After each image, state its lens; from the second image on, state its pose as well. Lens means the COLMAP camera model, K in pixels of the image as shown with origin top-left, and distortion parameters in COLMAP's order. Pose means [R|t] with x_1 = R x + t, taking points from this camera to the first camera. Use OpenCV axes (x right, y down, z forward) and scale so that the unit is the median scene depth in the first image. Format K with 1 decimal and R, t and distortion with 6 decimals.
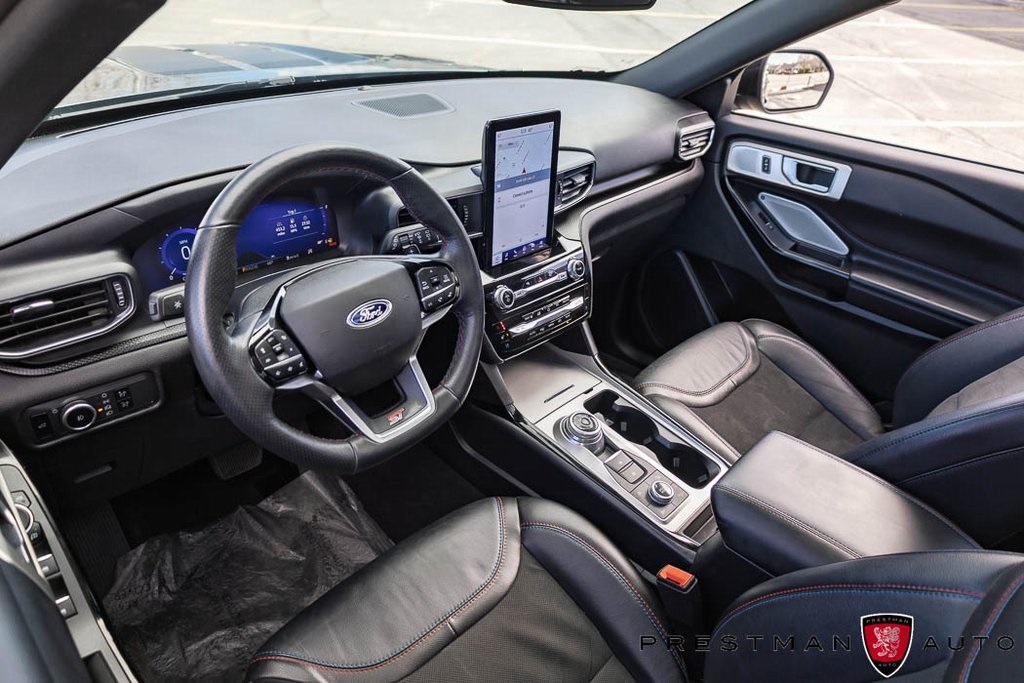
lens RADIAL K [[710.9, 0, 512.0], [0, 710.9, 341.5], [0, 0, 1]] dist [0.021874, 0.001948]
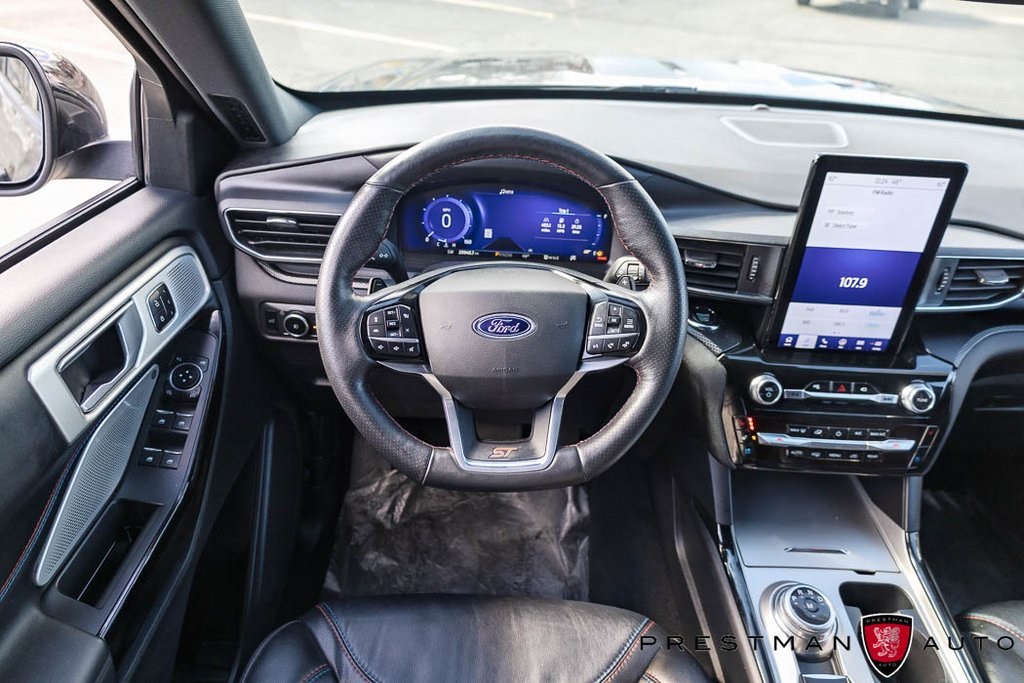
lens RADIAL K [[710.9, 0, 512.0], [0, 710.9, 341.5], [0, 0, 1]] dist [0.021874, 0.001948]
pose [[0.680091, 0.343022, -0.647929, 0.271194], [-0.374342, 0.922371, 0.095392, -0.079308], [0.630352, 0.177672, 0.755704, 0.259571]]
